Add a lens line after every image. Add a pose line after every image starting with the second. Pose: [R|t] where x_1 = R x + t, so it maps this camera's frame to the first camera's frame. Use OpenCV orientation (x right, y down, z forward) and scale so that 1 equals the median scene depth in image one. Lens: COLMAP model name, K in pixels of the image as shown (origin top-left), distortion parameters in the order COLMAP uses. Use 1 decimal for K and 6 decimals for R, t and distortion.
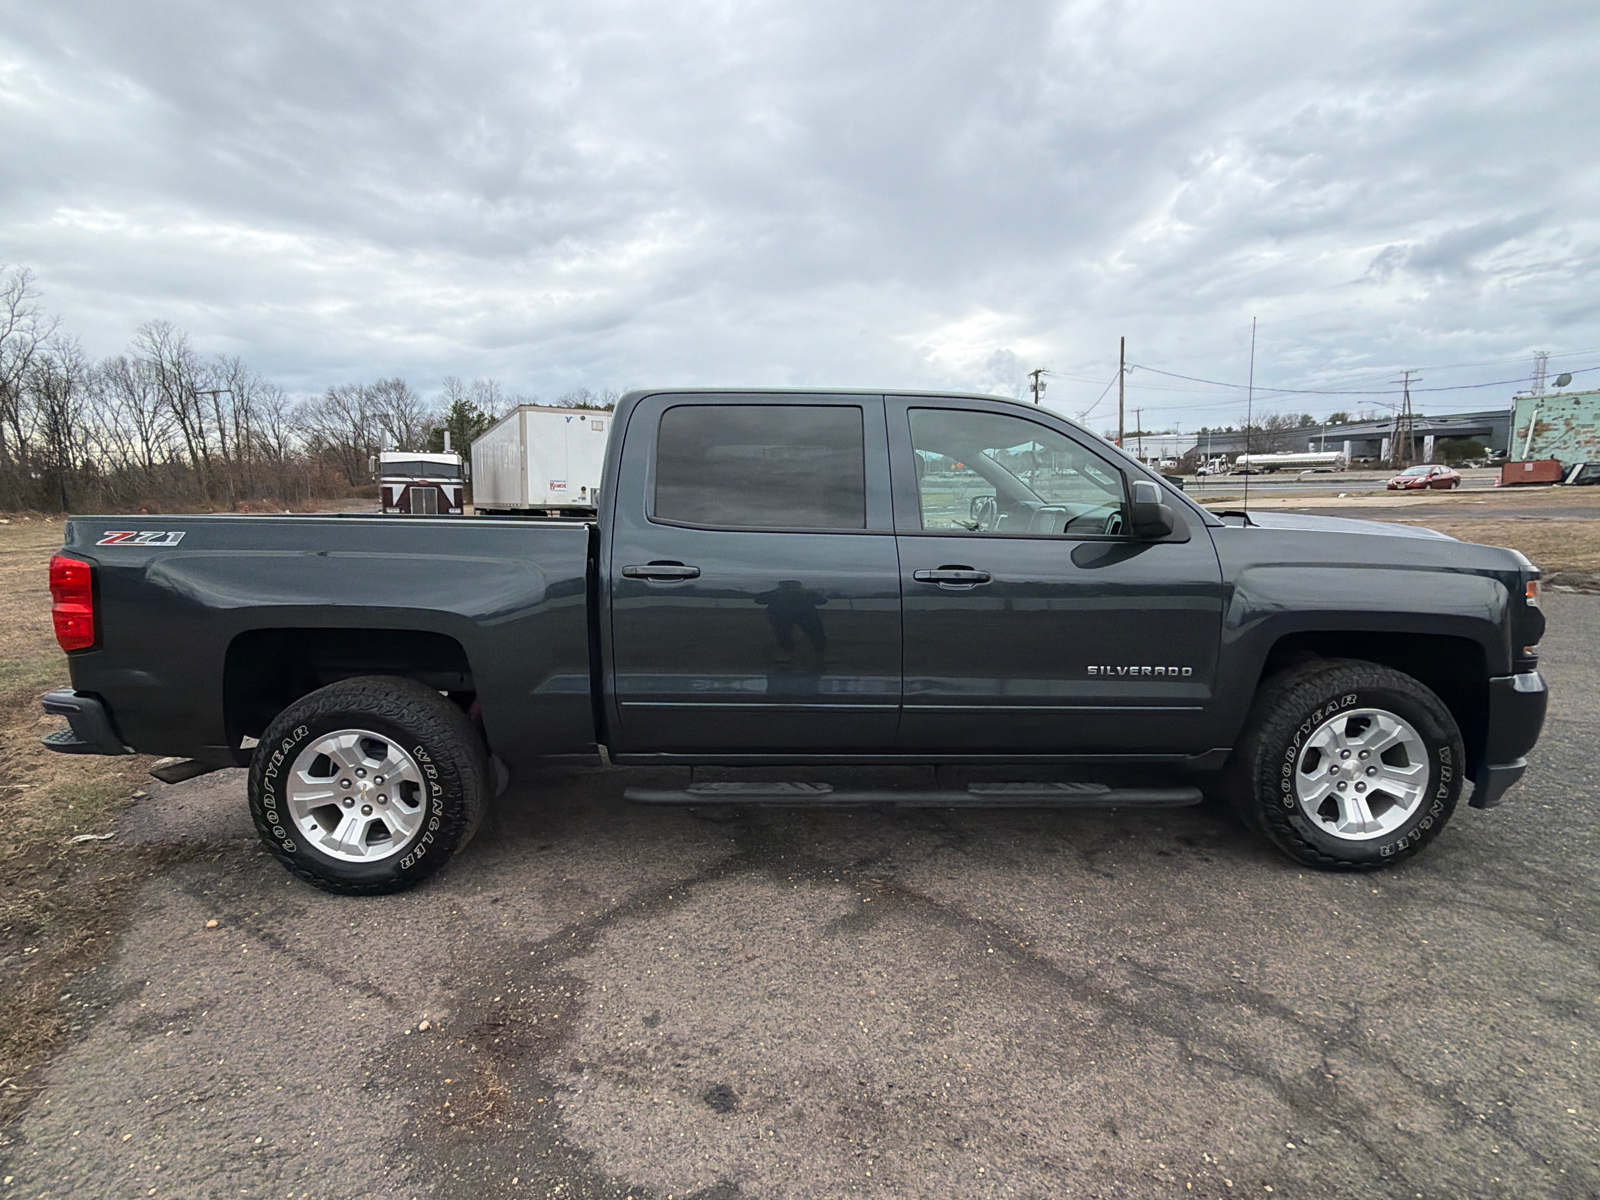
lens RADIAL K [[779.0, 0, 800.0], [0, 779.0, 600.0], [0, 0, 1]] dist [0.000892, -0.000415]
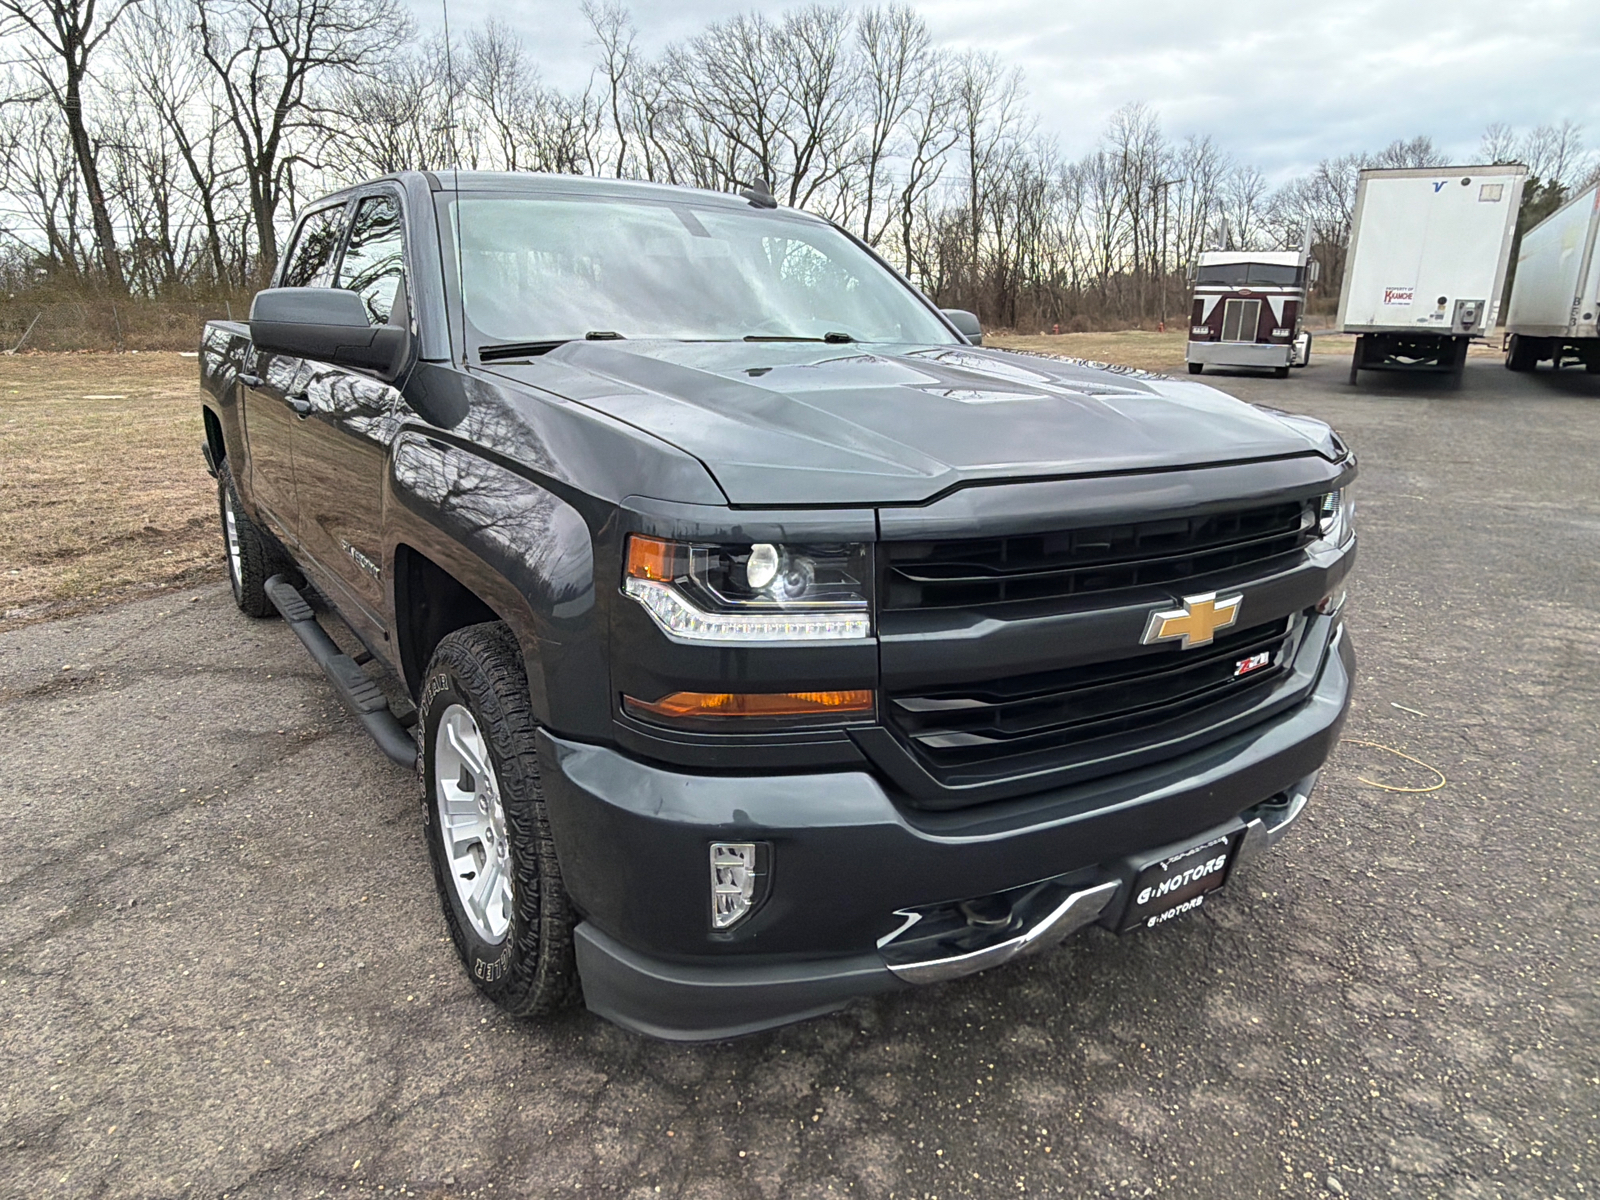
lens RADIAL K [[1055.9, 0, 800.0], [0, 1055.9, 600.0], [0, 0, 1]] dist [-0.000378, 0.001592]
pose [[0.545957, 0.225719, -0.806835, 1.464182], [-0.116049, 0.974115, 0.193991, -0.109523], [0.829737, -0.012278, 0.558019, 0.794743]]
